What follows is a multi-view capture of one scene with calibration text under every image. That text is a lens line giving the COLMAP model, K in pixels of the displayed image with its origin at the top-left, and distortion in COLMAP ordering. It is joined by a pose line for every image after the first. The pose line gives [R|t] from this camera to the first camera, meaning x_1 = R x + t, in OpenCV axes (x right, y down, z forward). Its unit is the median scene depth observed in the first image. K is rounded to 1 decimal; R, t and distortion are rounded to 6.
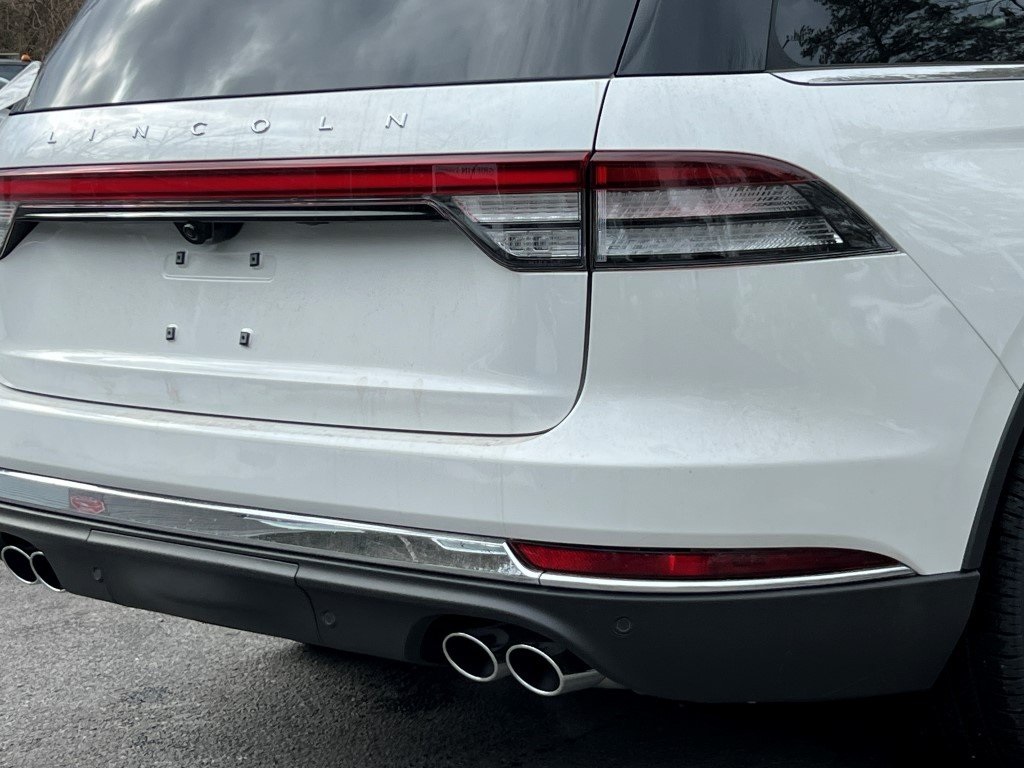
lens RADIAL K [[1903.6, 0, 513.4], [0, 1903.6, 384.1], [0, 0, 1]] dist [0.225023, 0.000000]
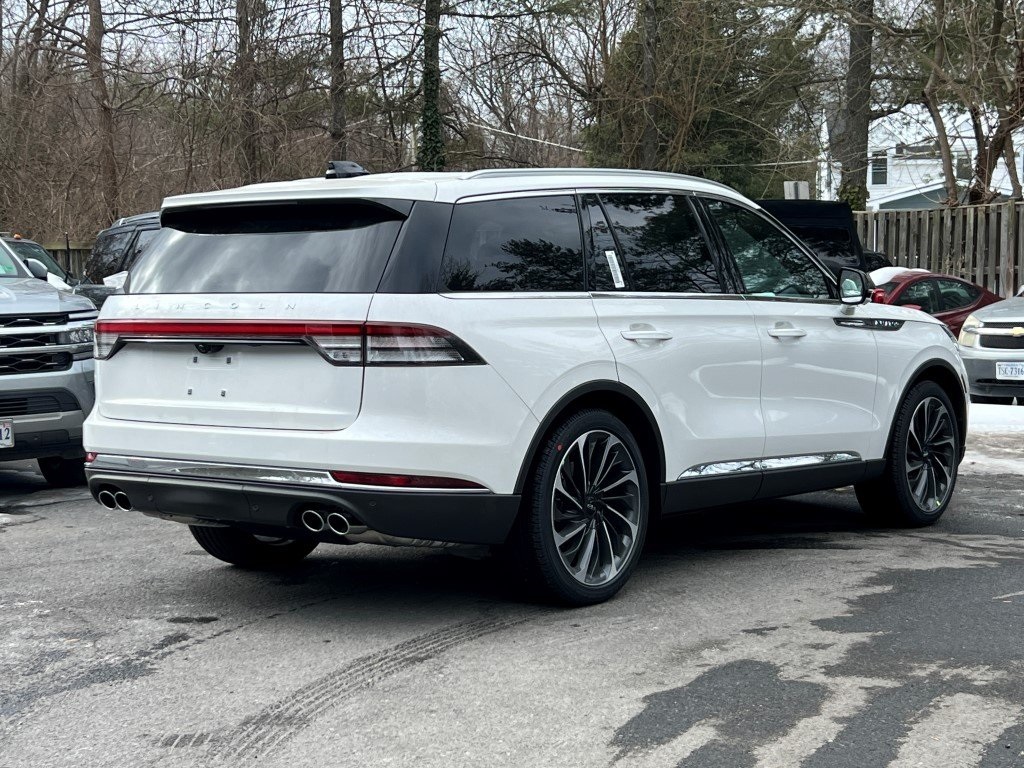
lens RADIAL K [[1674.3, 0, 512.2], [0, 1674.3, 383.3], [0, 0, 1]] dist [0.157828, 0.000000]
pose [[0.996760, 0.032244, 0.073686, 0.069748], [-0.026448, 0.996578, -0.078316, 0.129845], [-0.075959, 0.076113, 0.994202, -1.220344]]
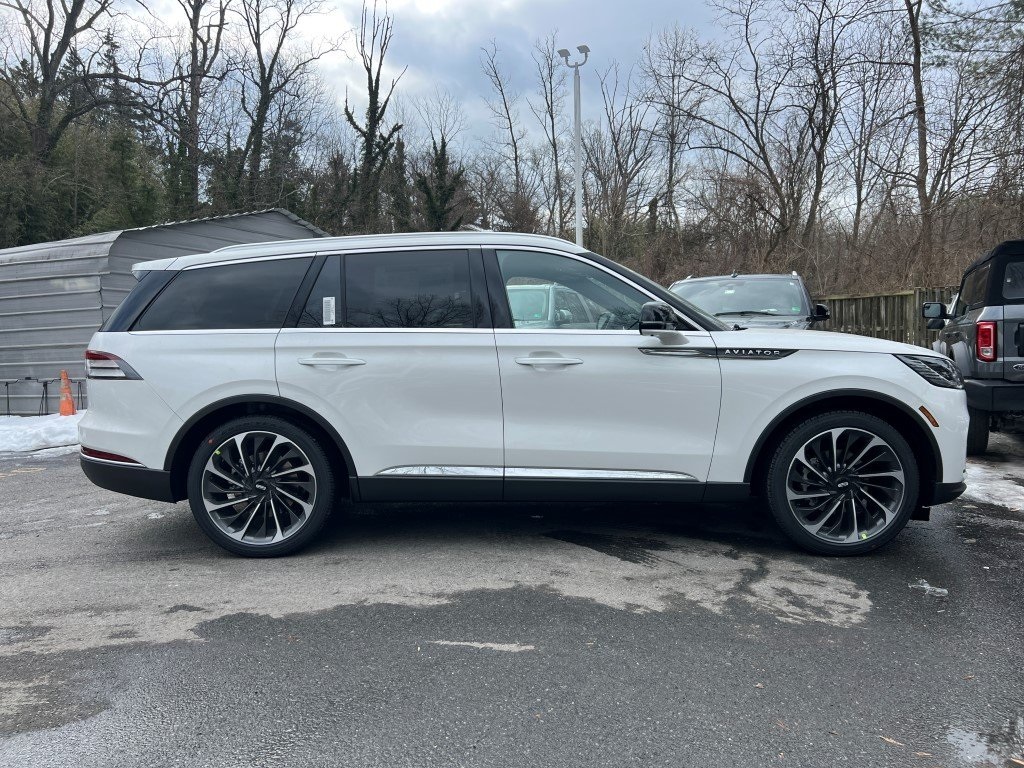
lens RADIAL K [[770.8, 0, 511.9], [0, 770.8, 386.0], [0, 0, 1]] dist [0.010545, -0.006829]
pose [[0.665377, 0.076551, -0.742572, 1.806235], [-0.107722, 0.994163, 0.005963, -0.144030], [0.738694, 0.076023, 0.669740, 0.529810]]
